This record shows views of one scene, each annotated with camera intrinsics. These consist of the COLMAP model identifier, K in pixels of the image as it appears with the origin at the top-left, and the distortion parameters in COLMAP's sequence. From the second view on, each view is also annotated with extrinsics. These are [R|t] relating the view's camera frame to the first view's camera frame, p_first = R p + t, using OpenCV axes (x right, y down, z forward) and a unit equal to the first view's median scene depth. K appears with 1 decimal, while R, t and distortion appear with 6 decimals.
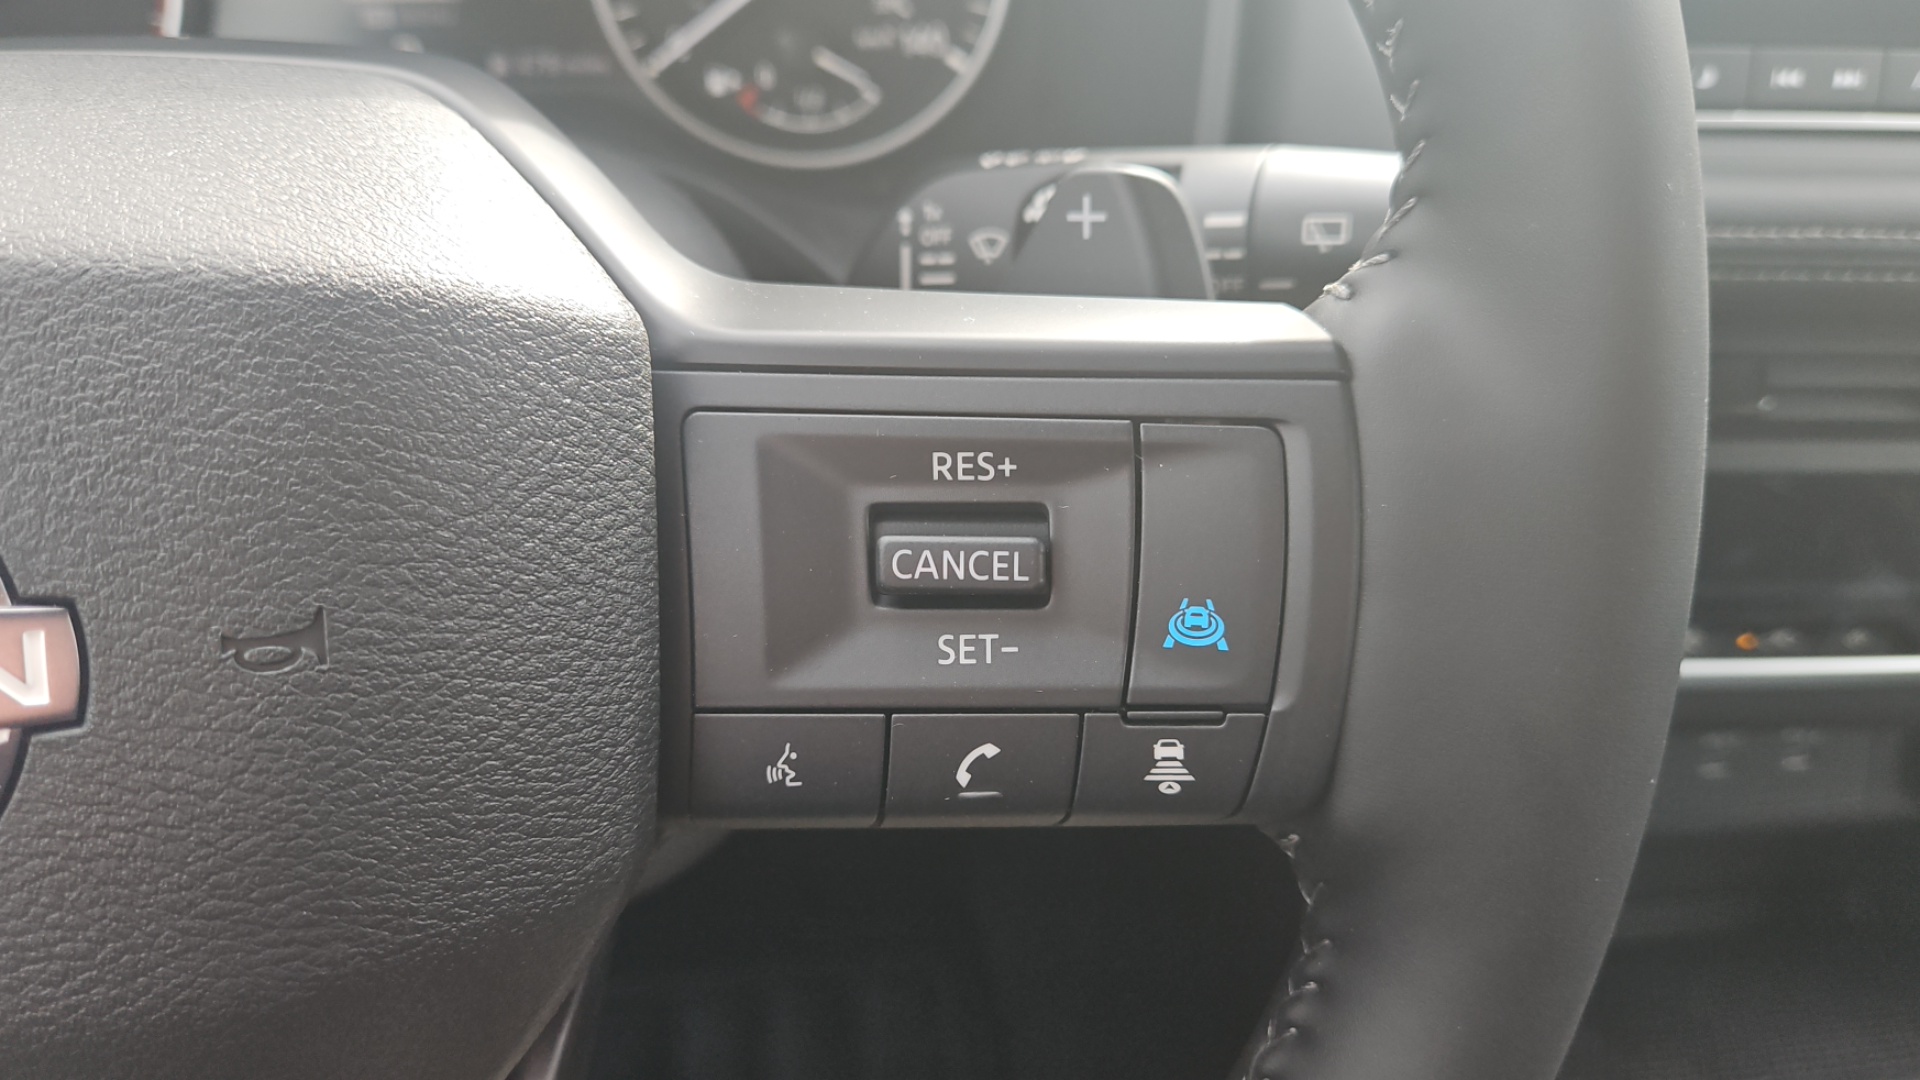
lens RADIAL K [[1463.5, 0, 956.2], [0, 1463.5, 532.9], [0, 0, 1]] dist [0.014127, -0.012413]
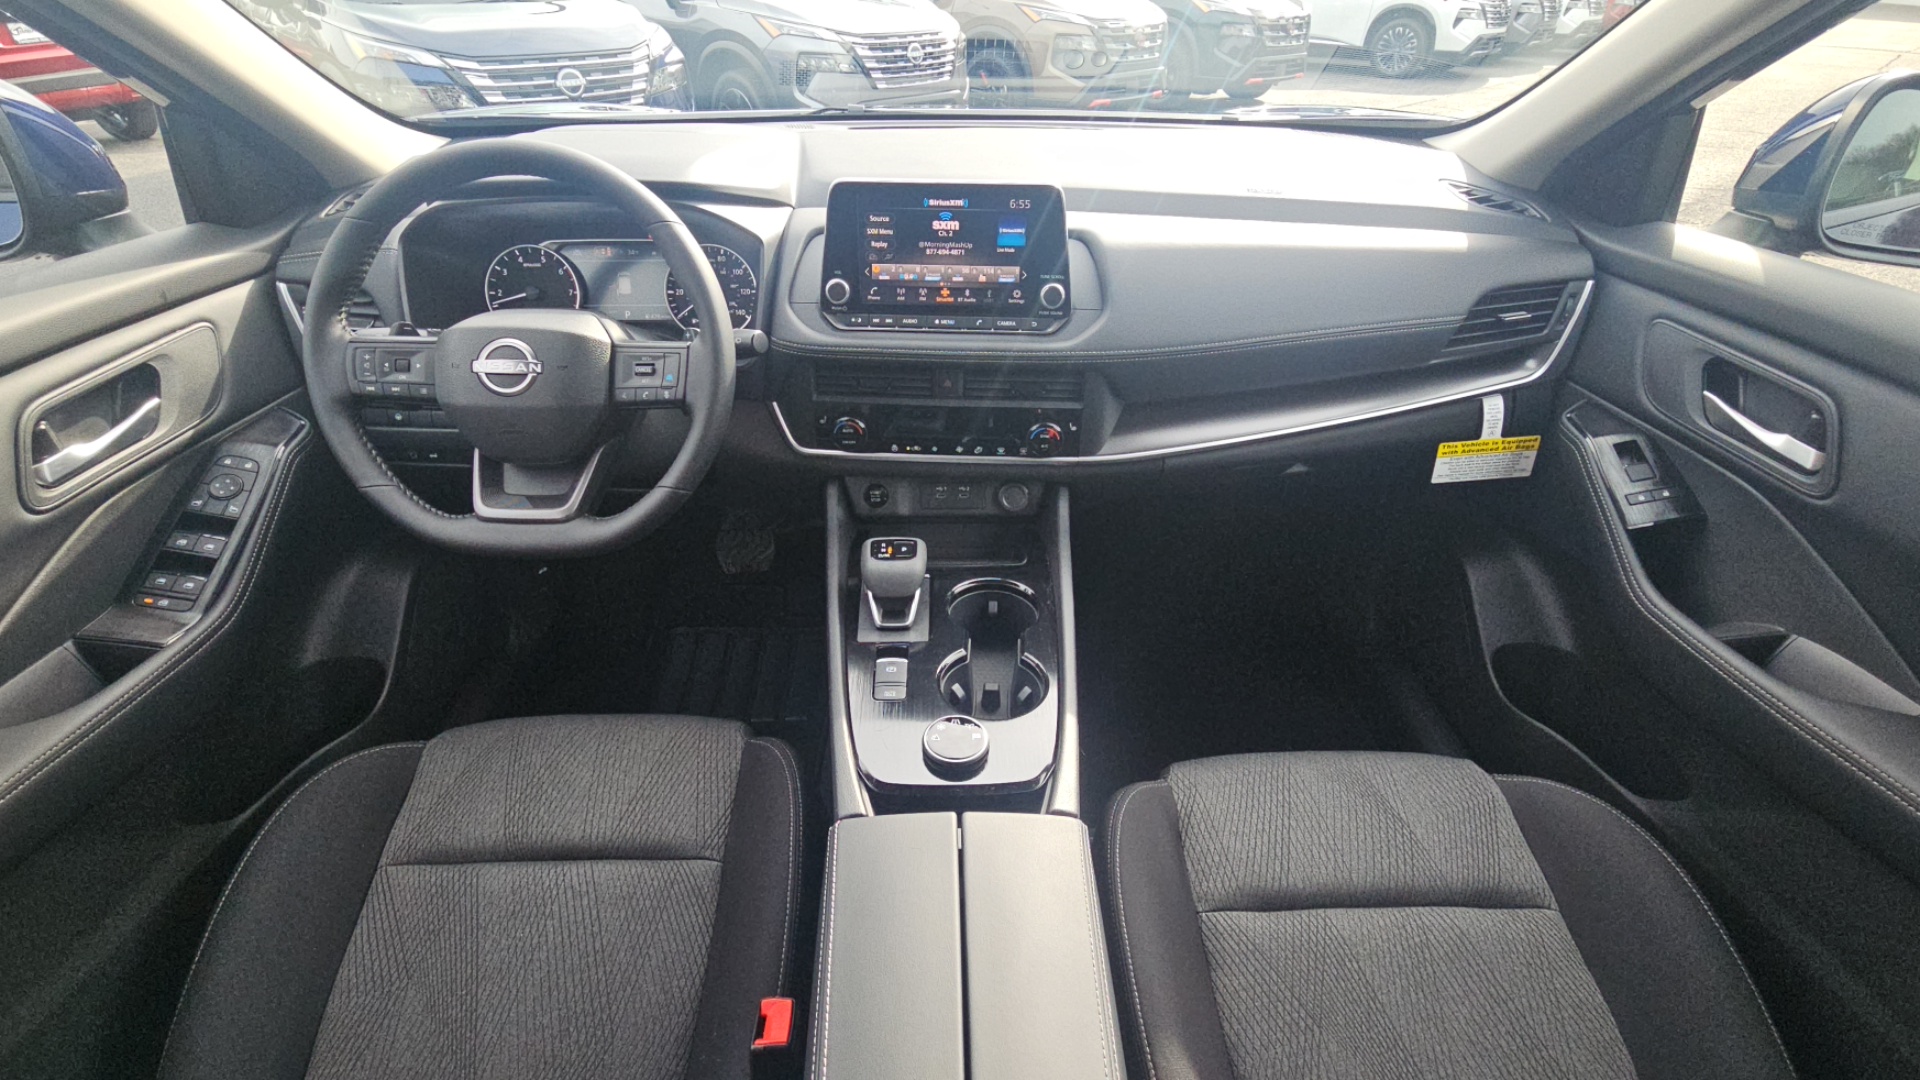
lens RADIAL K [[857.2, 0, 962.3], [0, 857.2, 538.3], [0, 0, 1]] dist [0.015173, -0.011167]
pose [[0.993358, 0.038439, -0.108457, 1.857373], [-0.046592, 0.996194, -0.073670, 0.981023], [0.105212, 0.078234, 0.991368, -2.813911]]
